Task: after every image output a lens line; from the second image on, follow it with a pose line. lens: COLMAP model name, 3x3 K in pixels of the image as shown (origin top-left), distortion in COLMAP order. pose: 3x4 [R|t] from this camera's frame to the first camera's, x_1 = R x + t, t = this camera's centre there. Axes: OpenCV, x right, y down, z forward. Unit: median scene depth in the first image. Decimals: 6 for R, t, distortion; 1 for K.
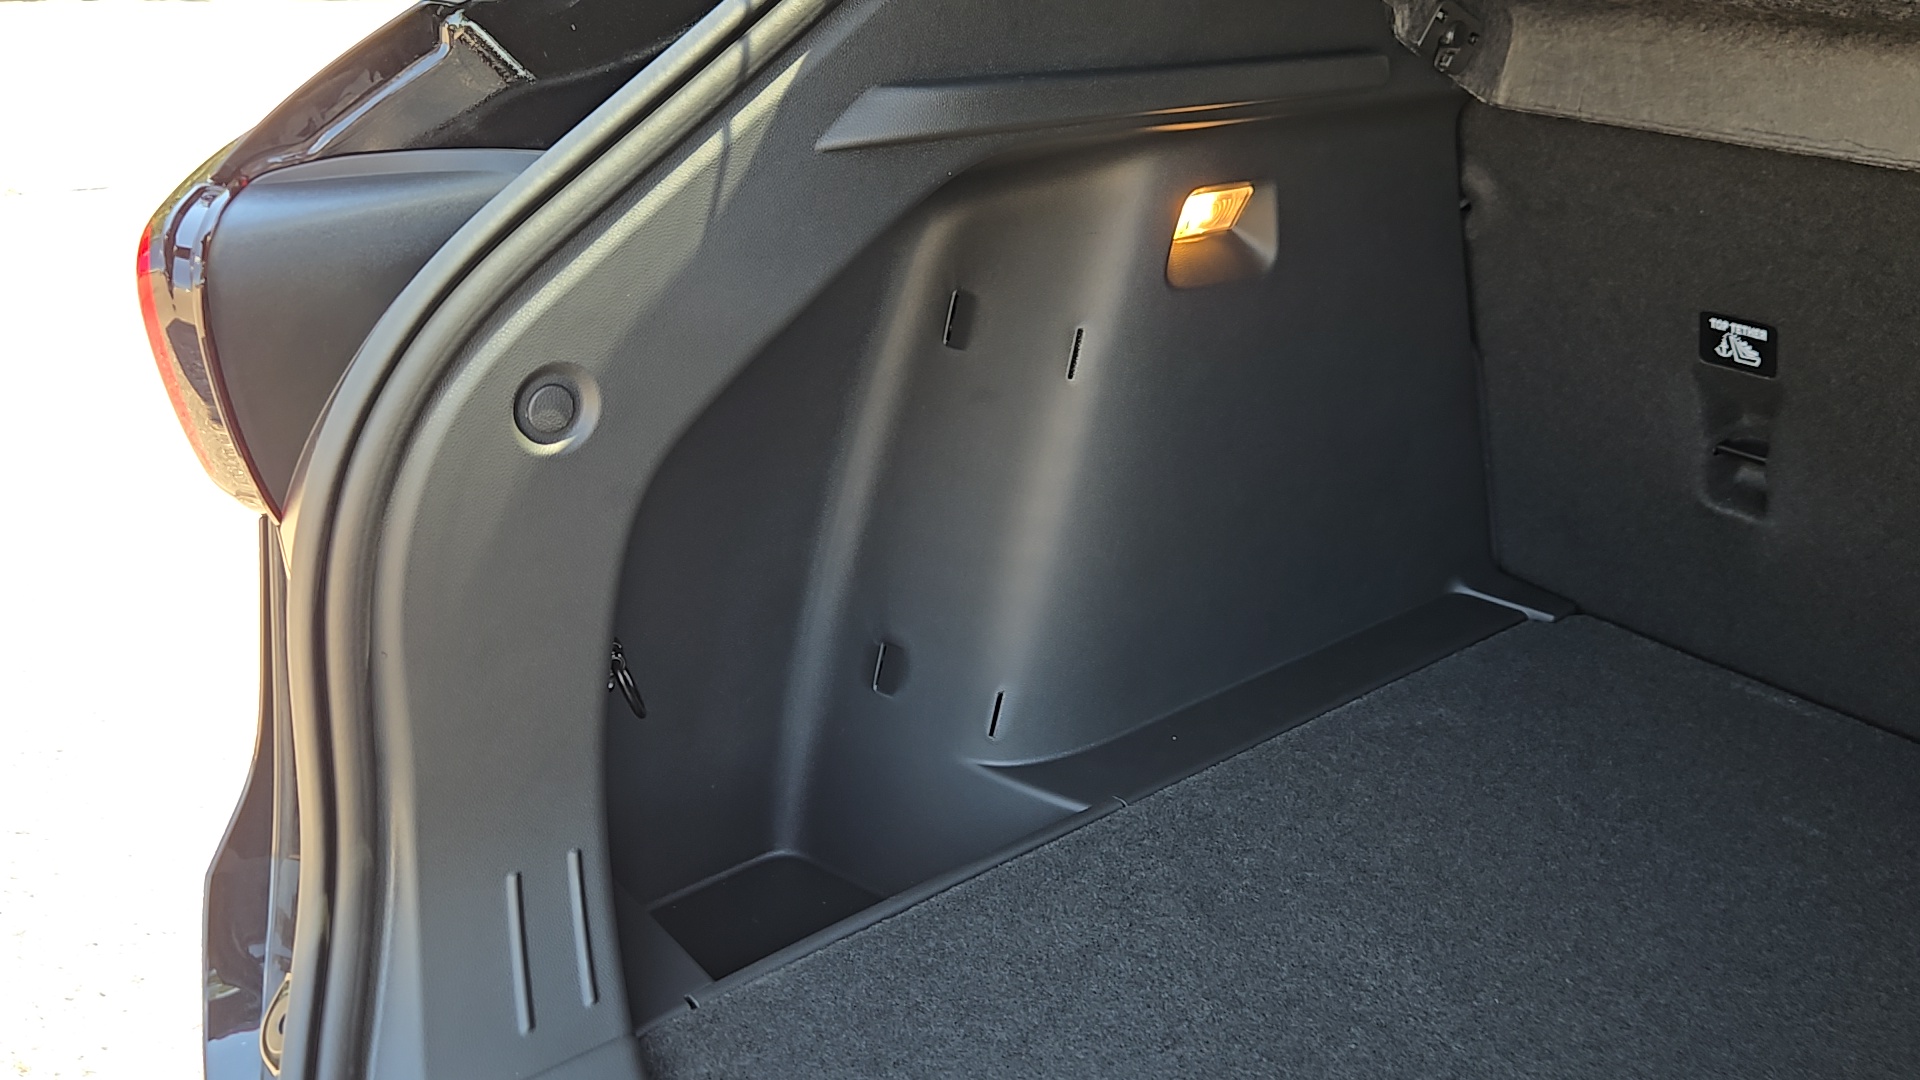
lens RADIAL K [[1600.3, 0, 960.0], [0, 1600.3, 540.0], [0, 0, 1]] dist [0.007047, 0.001467]
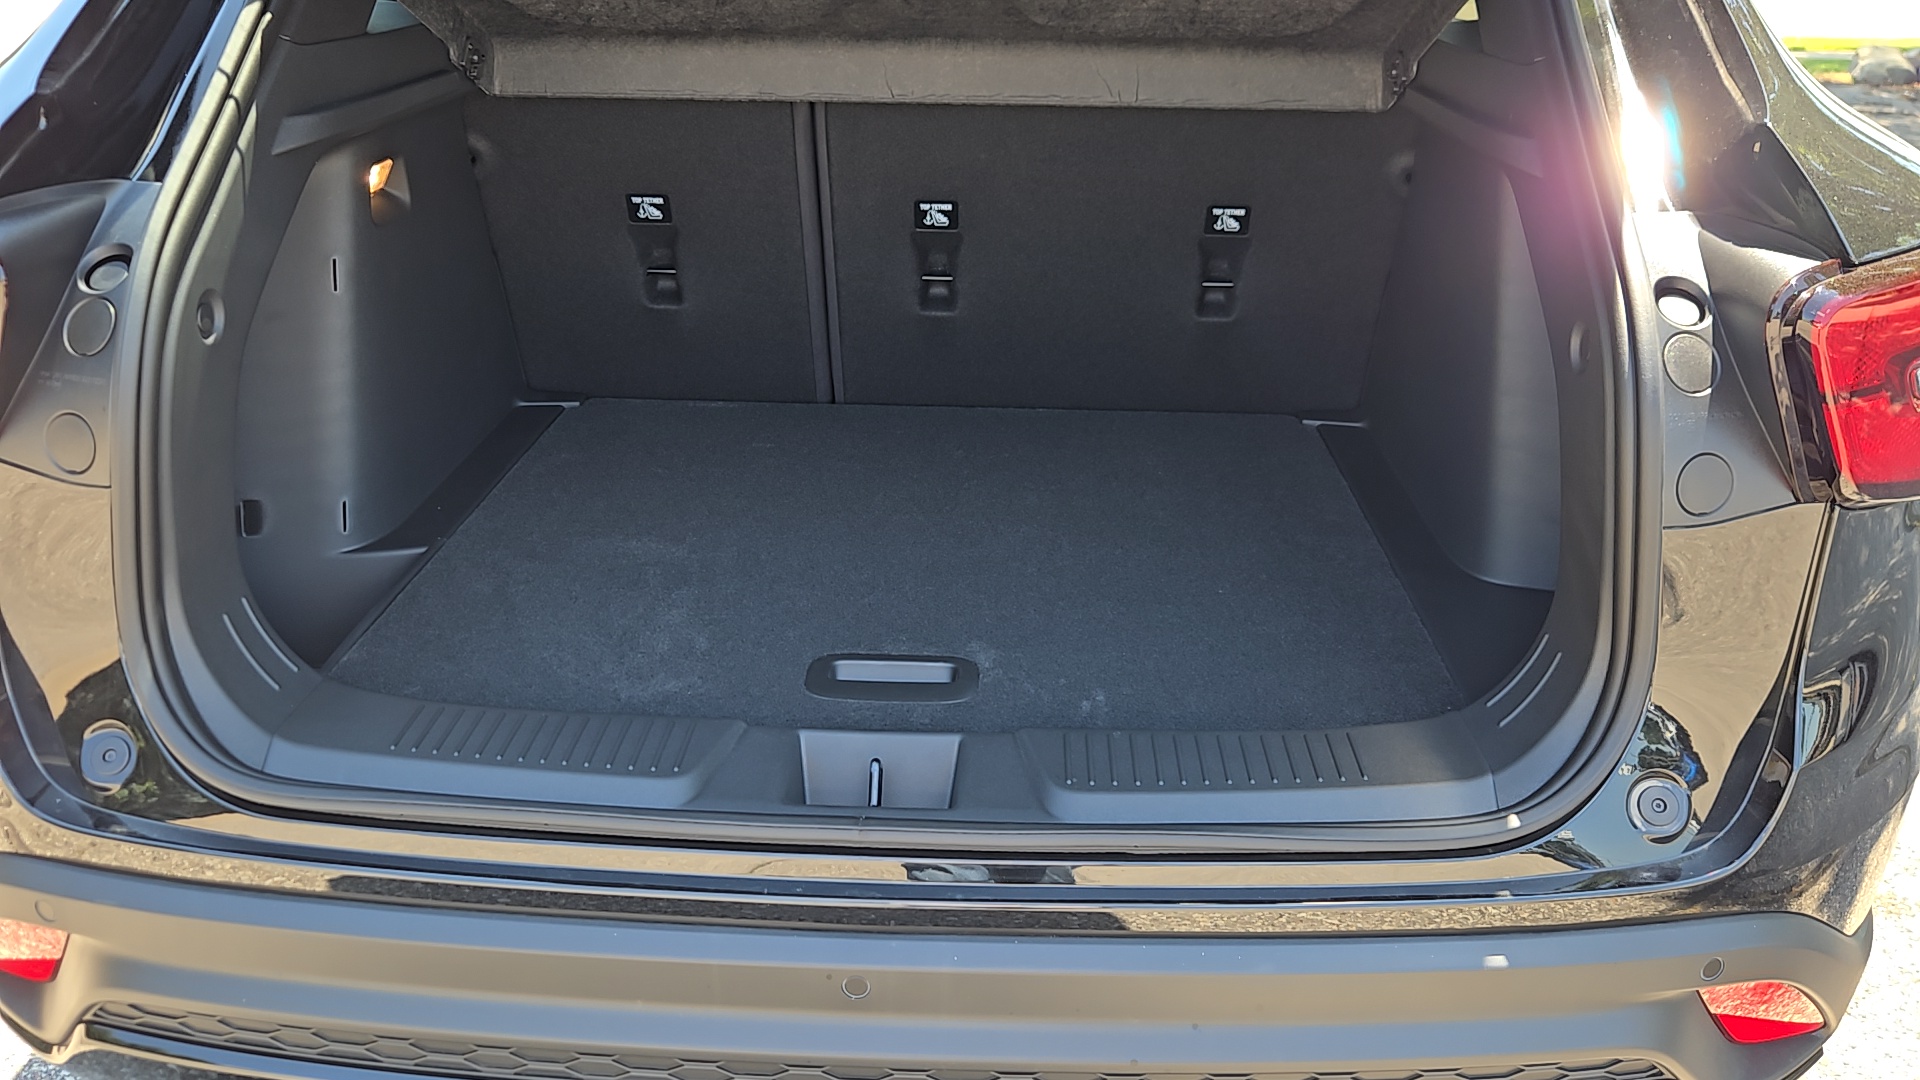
lens RADIAL K [[1600.3, 0, 960.0], [0, 1600.3, 540.0], [0, 0, 1]] dist [0.007047, 0.001467]
pose [[0.670162, -0.301411, 0.678259, -0.642988], [0.300547, 0.945760, 0.123327, 0.119148], [-0.678642, 0.121199, 0.724400, -0.529073]]
